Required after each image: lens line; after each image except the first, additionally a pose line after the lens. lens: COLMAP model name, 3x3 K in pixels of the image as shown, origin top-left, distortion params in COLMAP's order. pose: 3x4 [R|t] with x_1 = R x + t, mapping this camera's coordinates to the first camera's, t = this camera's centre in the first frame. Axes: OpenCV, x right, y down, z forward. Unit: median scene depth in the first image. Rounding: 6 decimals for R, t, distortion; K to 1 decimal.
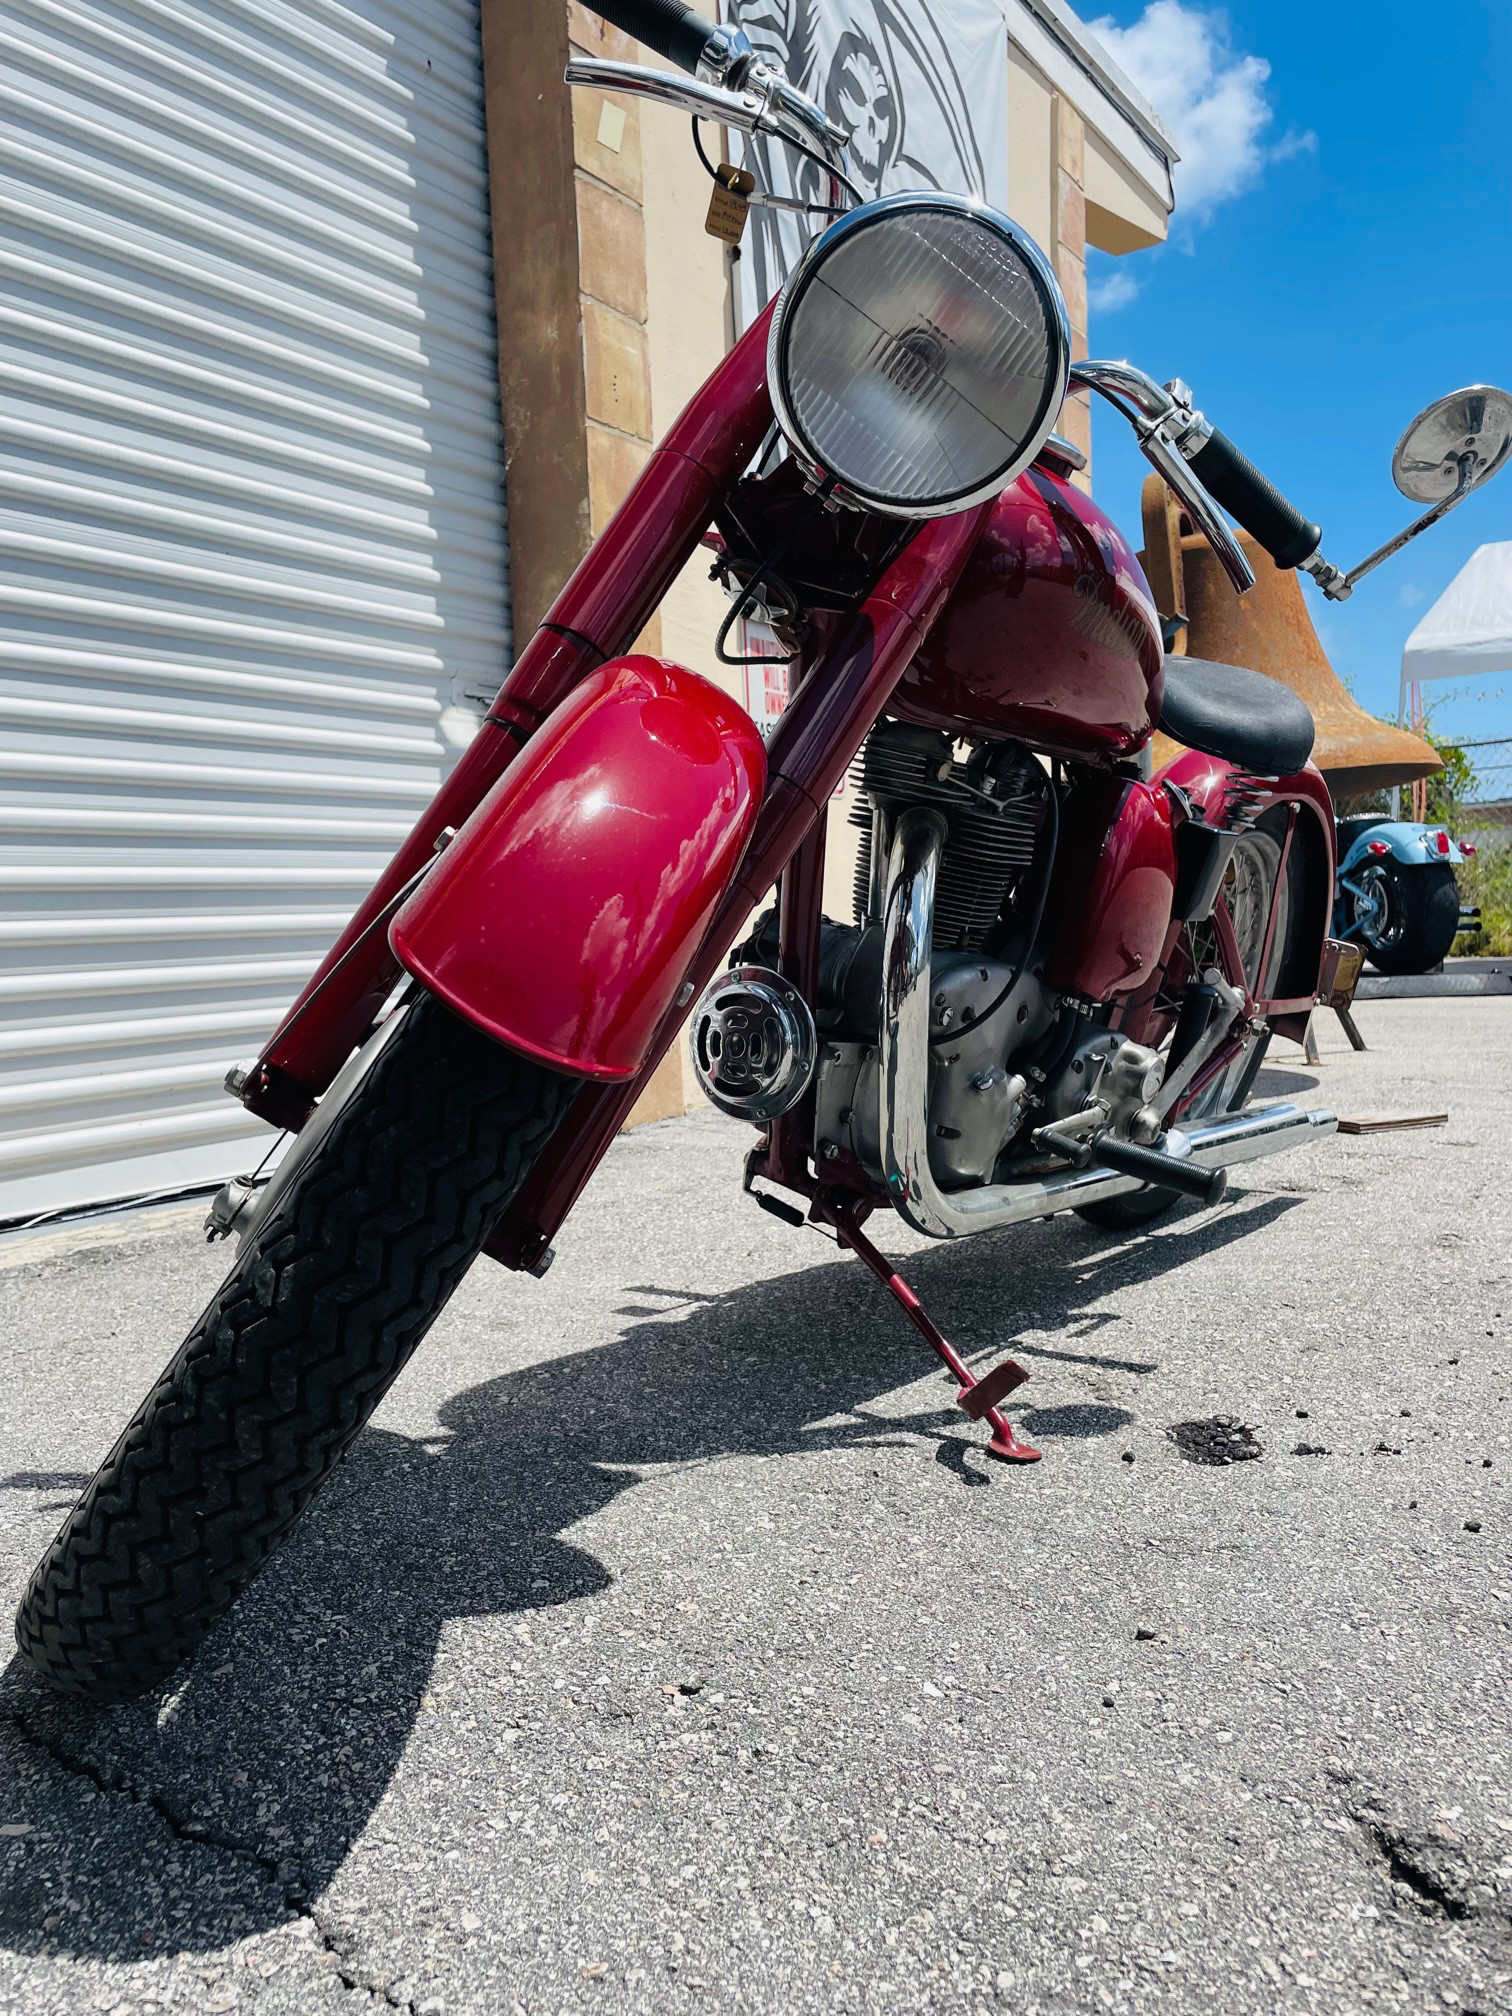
lens RADIAL K [[1480.0, 0, 727.9], [0, 1480.0, 1001.4], [0, 0, 1]] dist [0.073205, -0.101929]
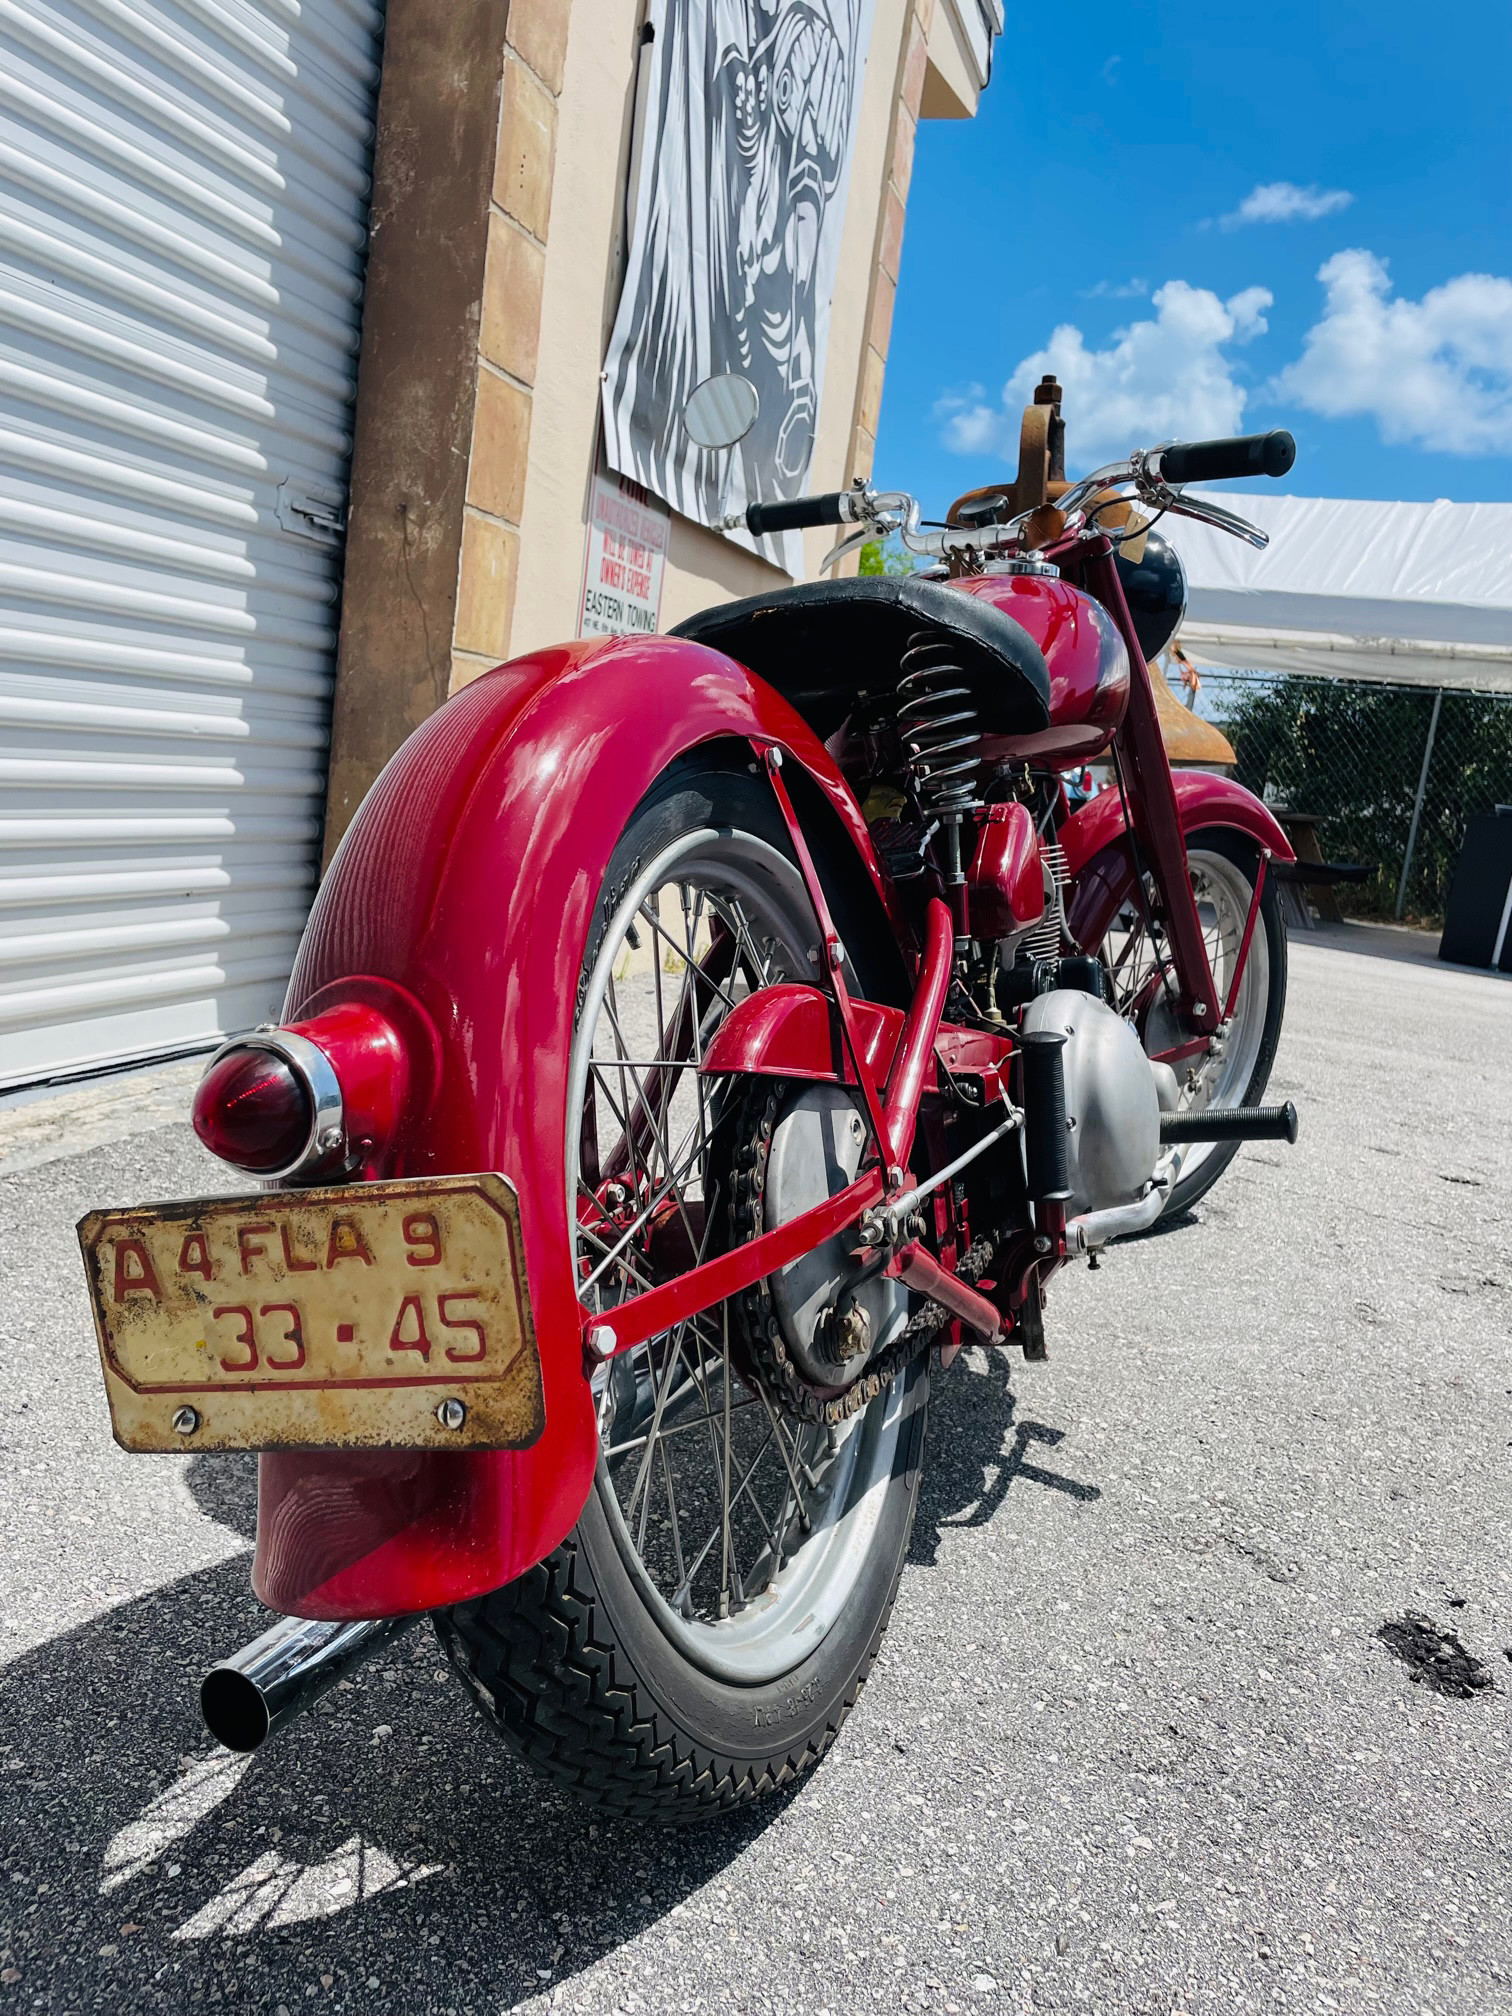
lens RADIAL K [[1495.3, 0, 756.0], [0, 1495.3, 1008.0], [0, 0, 1]] dist [0.063391, -0.083578]
pose [[0.944992, 0.106529, 0.309261, -0.351207], [-0.144391, 0.984232, 0.102174, -0.123763], [-0.293500, -0.141207, 0.945473, 0.220265]]
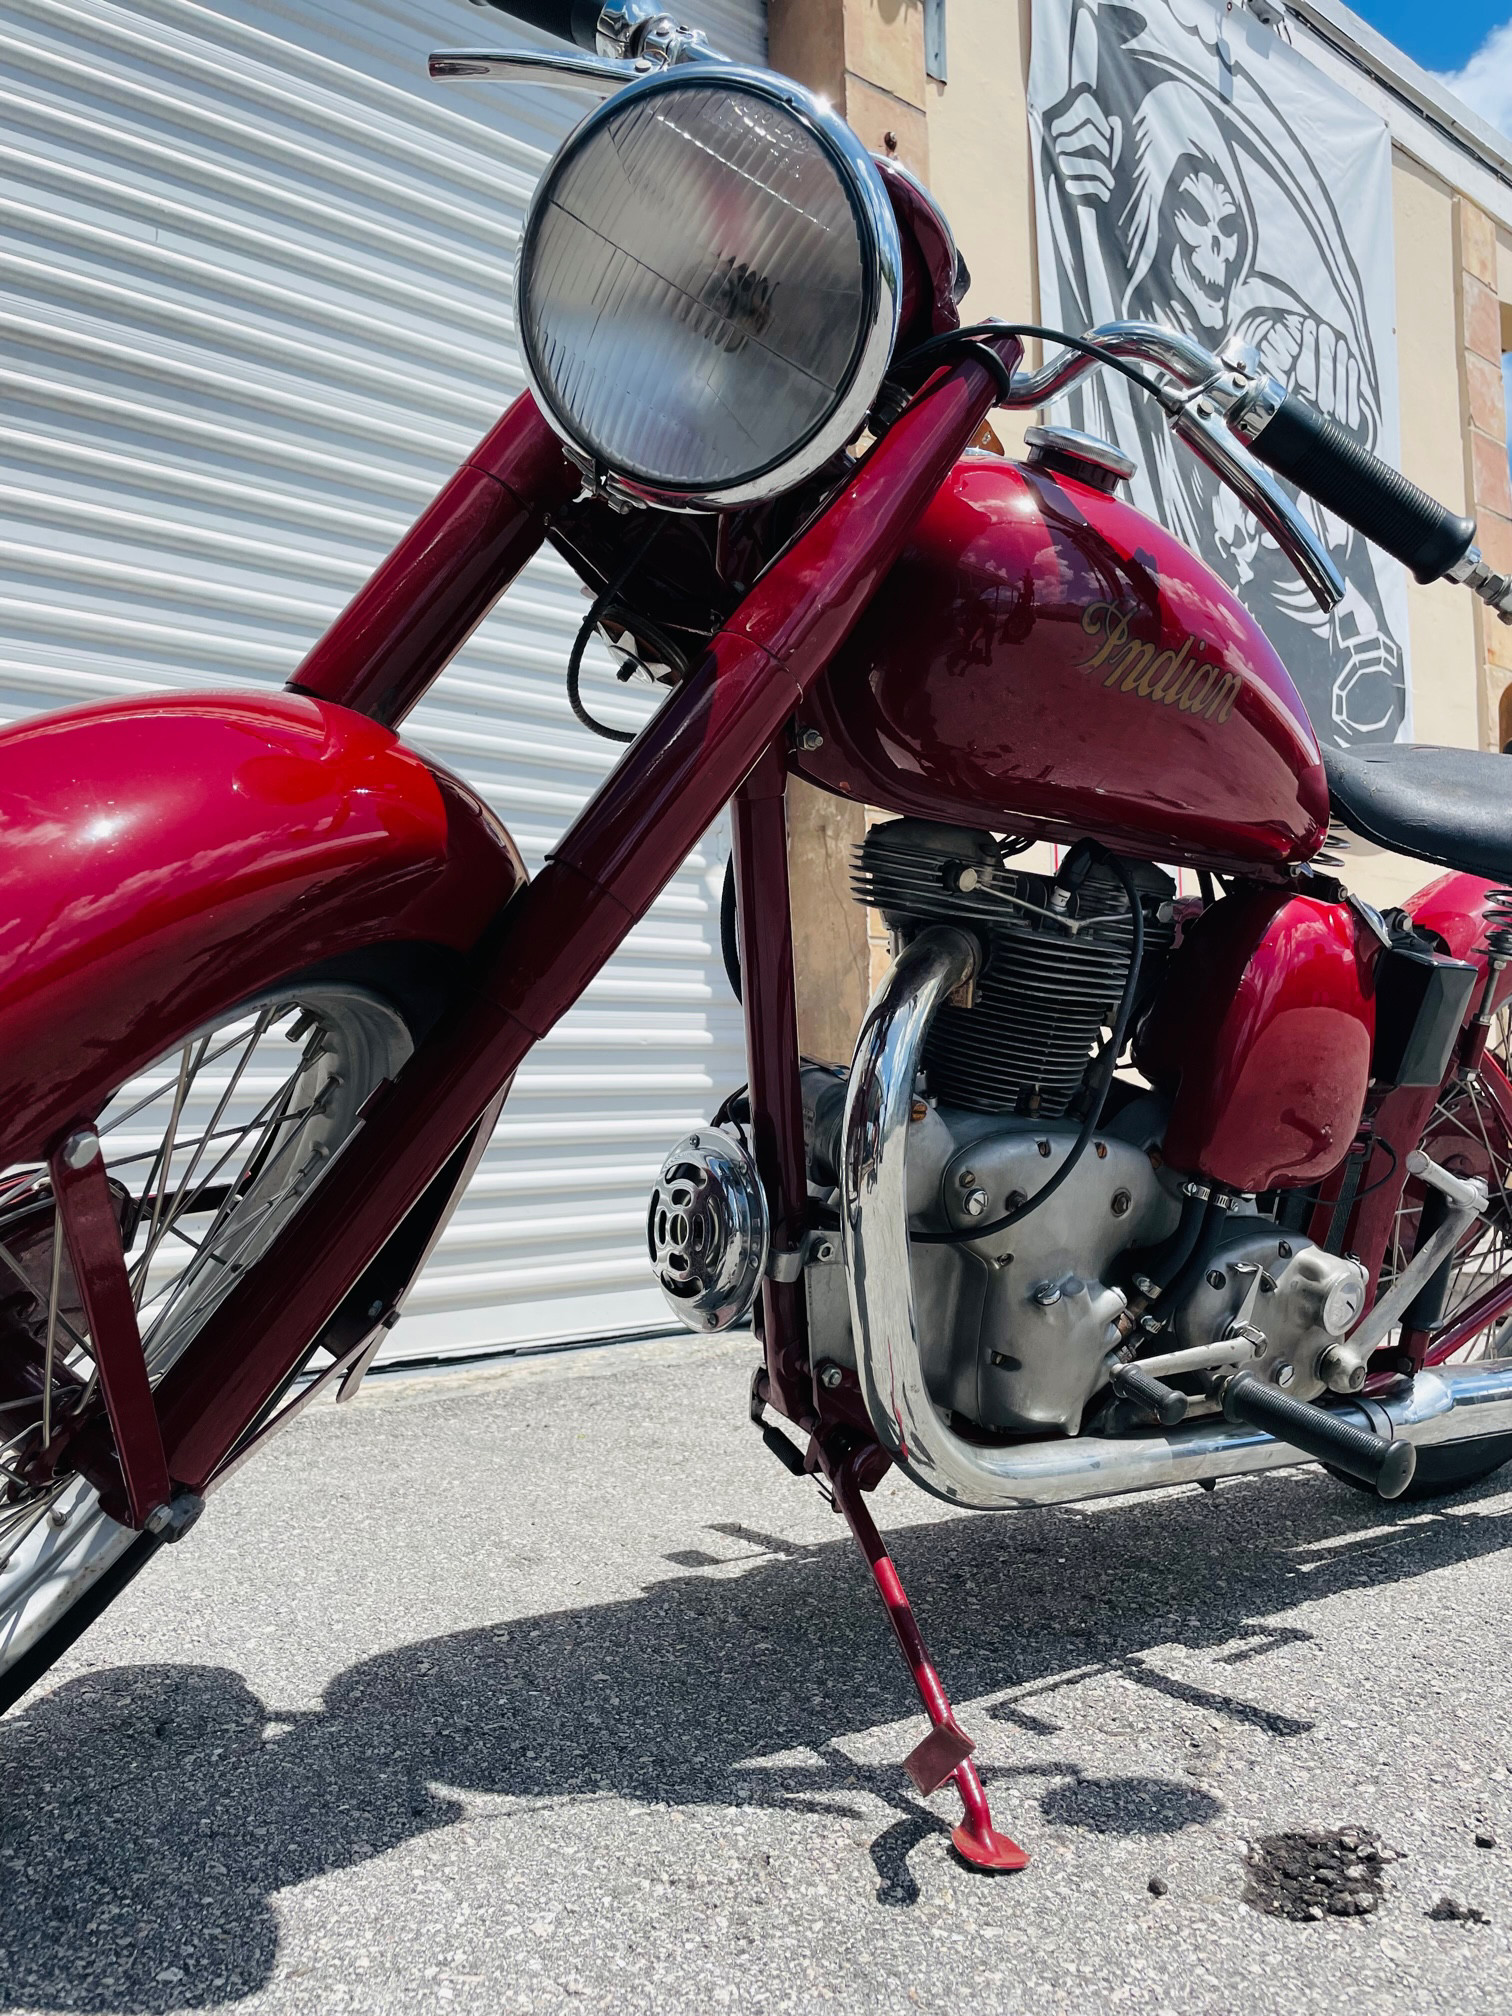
lens RADIAL K [[1495.3, 0, 756.0], [0, 1495.3, 1008.0], [0, 0, 1]] dist [0.063391, -0.083578]
pose [[0.961206, -0.000614, -0.275829, 0.222848], [-0.030749, 0.993526, -0.109364, -0.001190], [0.274111, 0.113603, 0.954965, 0.212625]]
